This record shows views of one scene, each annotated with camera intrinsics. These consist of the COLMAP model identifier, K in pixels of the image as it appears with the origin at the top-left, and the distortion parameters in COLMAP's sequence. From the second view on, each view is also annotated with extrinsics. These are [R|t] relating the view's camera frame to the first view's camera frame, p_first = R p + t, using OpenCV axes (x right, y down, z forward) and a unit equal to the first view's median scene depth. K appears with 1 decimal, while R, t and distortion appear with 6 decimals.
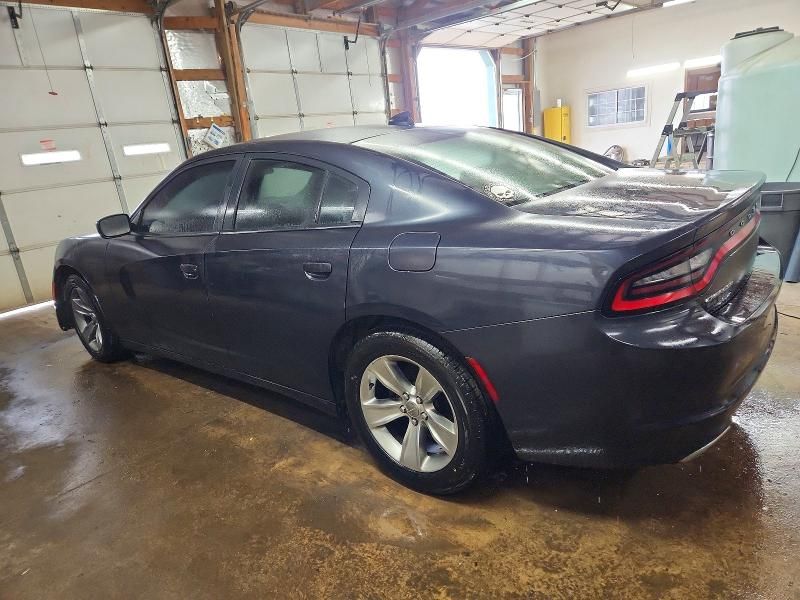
lens RADIAL K [[559.0, 0, 400.0], [0, 559.0, 300.0], [0, 0, 1]] dist [-0.002755, -0.000567]
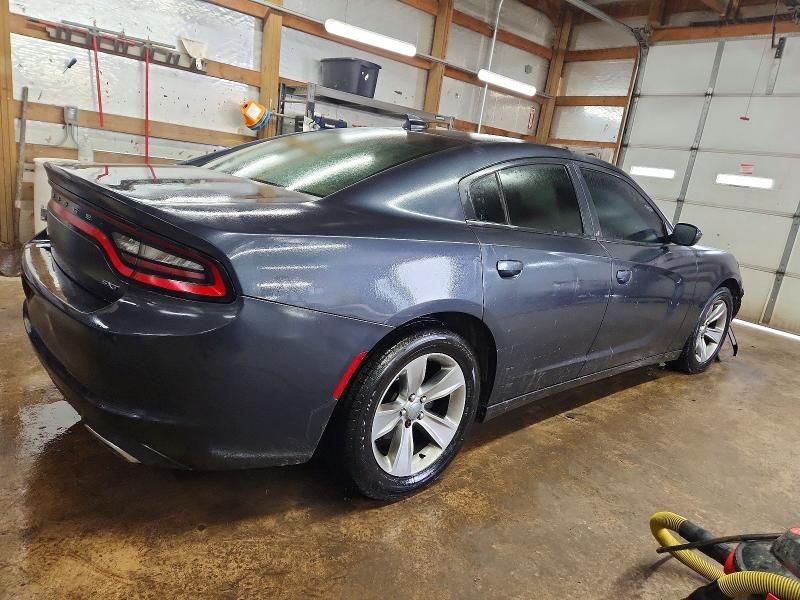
lens RADIAL K [[542.7, 0, 400.0], [0, 542.7, 300.0], [0, 0, 1]] dist [0.002068, 0.000340]
pose [[-0.152363, 0.332091, -0.930860, 0.510857], [-0.373408, 0.852703, 0.365327, -0.207767], [0.915070, 0.403253, -0.005915, 0.538488]]
